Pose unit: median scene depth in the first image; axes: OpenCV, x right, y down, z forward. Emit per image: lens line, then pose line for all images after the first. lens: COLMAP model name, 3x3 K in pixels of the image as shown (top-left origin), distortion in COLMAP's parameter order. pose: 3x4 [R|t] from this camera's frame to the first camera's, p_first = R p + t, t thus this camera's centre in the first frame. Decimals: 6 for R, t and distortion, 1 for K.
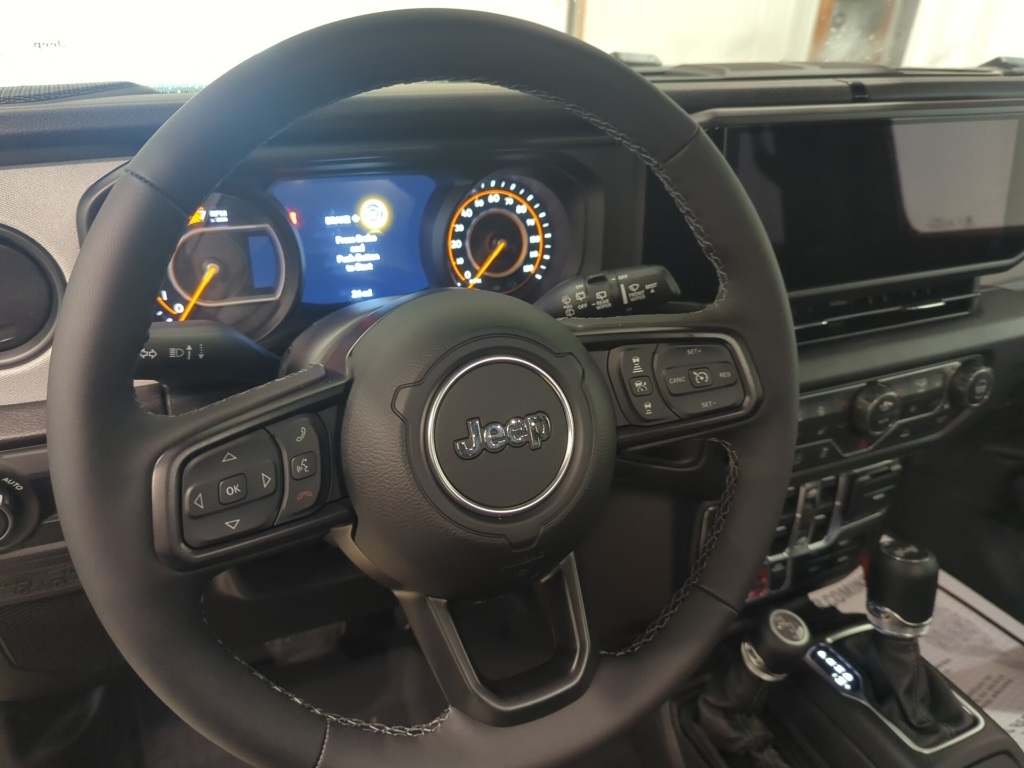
lens RADIAL K [[845.5, 0, 521.3], [0, 845.5, 377.6], [0, 0, 1]] dist [0.056280, -0.071053]
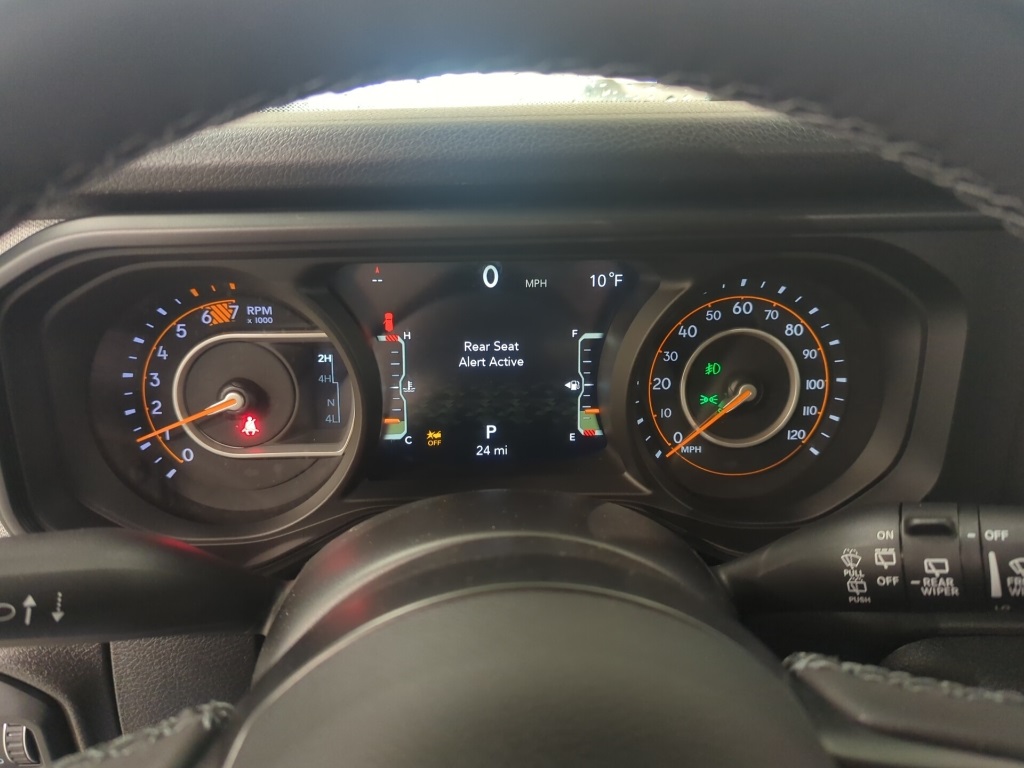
lens RADIAL K [[845.5, 0, 521.3], [0, 845.5, 377.6], [0, 0, 1]] dist [0.056280, -0.071053]
pose [[0.929385, 0.116522, -0.350237, 0.037167], [-0.129463, 0.991490, -0.013678, -0.159753], [0.345662, 0.058055, 0.936561, 0.494187]]
